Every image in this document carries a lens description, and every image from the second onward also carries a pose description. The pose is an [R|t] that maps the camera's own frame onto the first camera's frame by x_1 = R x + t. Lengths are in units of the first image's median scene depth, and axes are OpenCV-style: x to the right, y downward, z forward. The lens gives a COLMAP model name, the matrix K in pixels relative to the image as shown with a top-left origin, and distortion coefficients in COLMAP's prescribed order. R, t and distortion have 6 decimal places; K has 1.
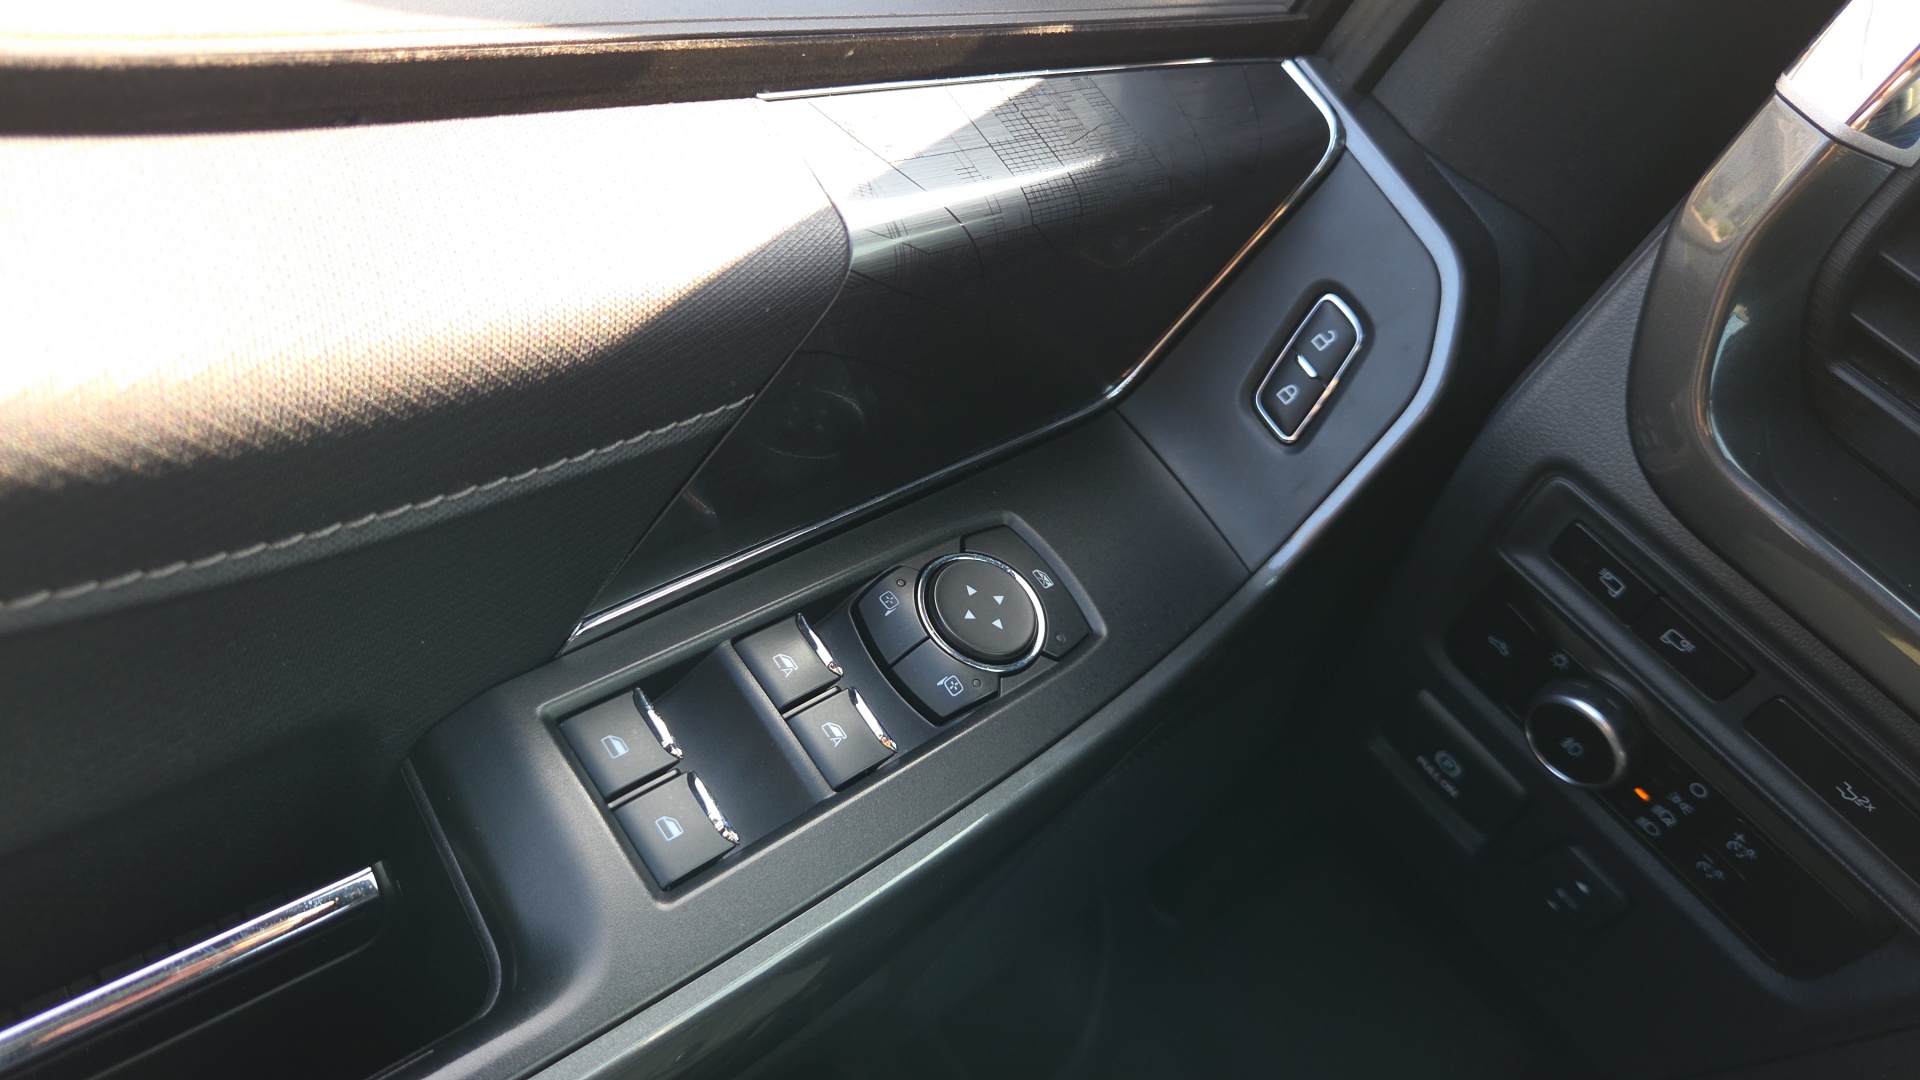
lens RADIAL K [[1307.2, 0, 965.2], [0, 1307.2, 536.7], [0, 0, 1]] dist [0.072086, -0.062433]
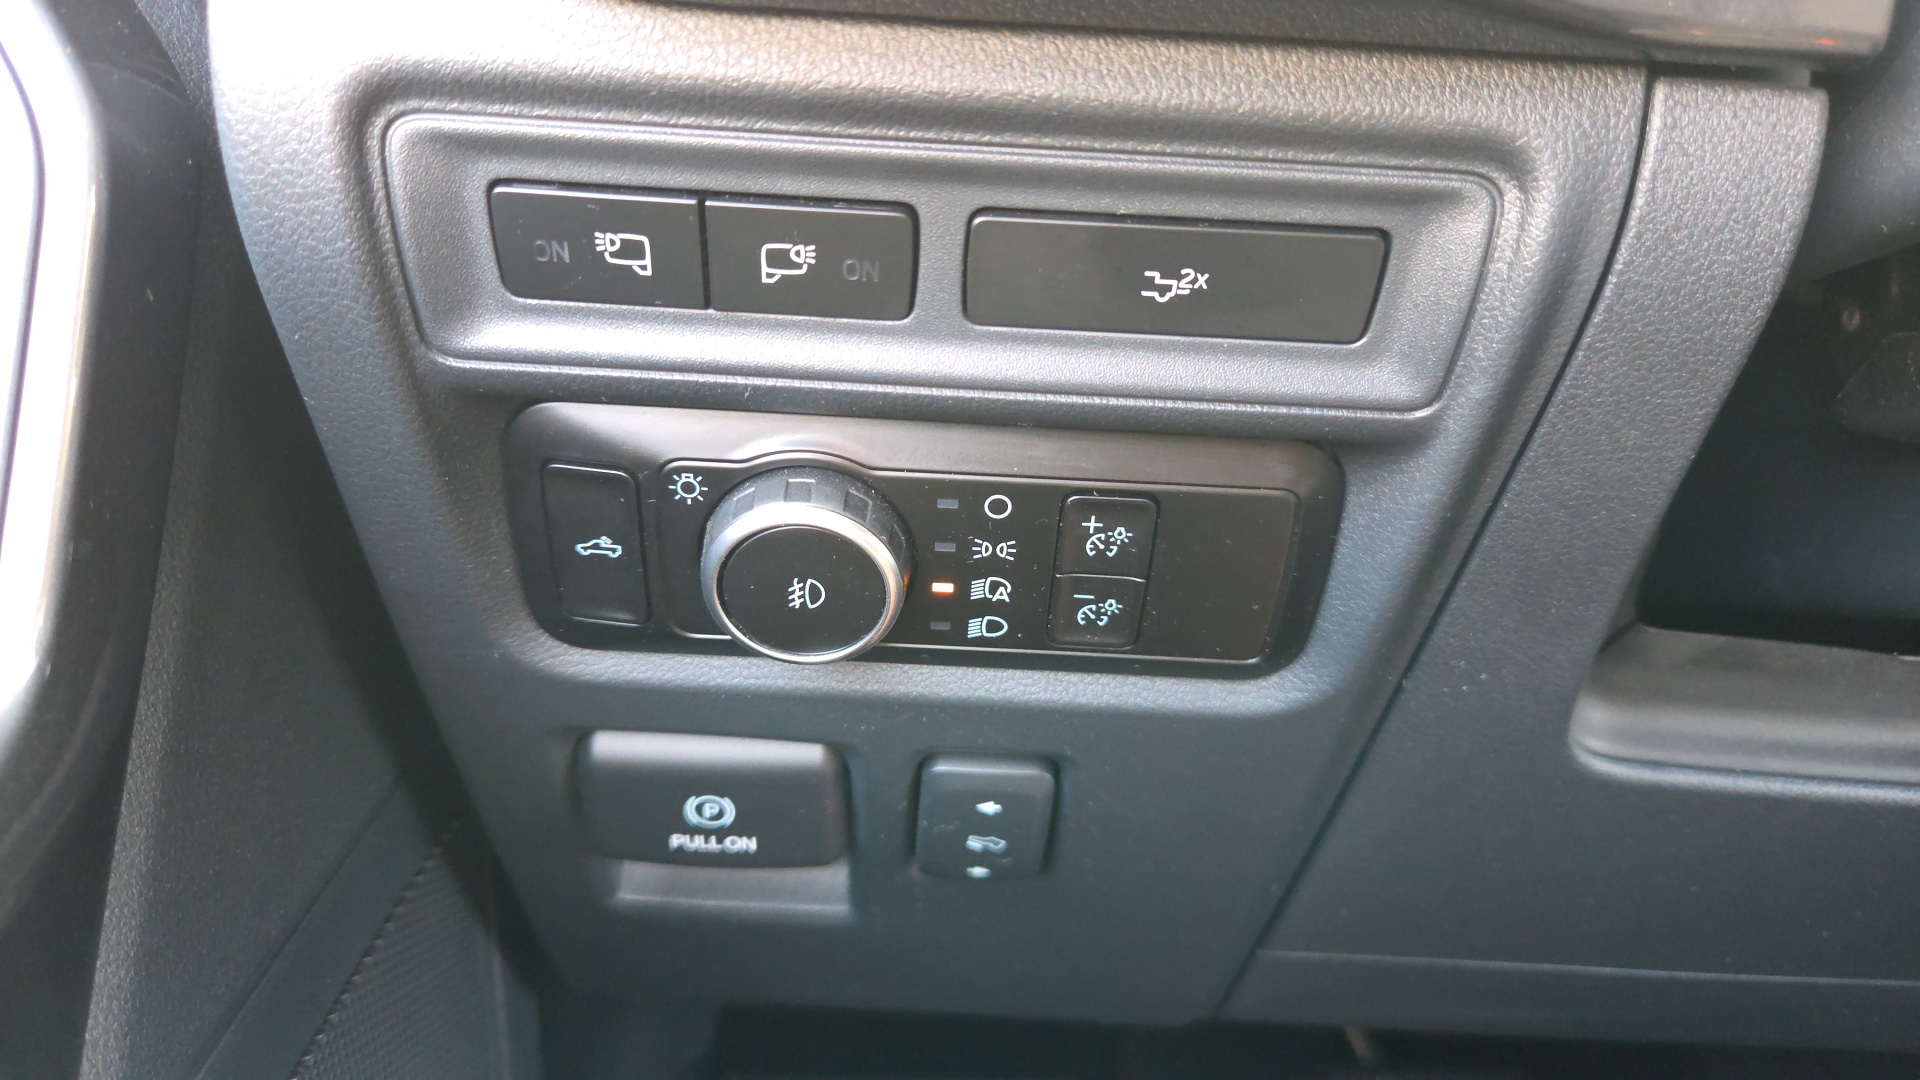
lens RADIAL K [[1307.2, 0, 965.2], [0, 1307.2, 536.7], [0, 0, 1]] dist [0.072086, -0.062433]
pose [[0.627656, -0.532285, 0.568085, 0.209752], [0.648304, 0.761376, -0.002892, 0.184811], [-0.430987, 0.370108, 0.822965, 0.527993]]
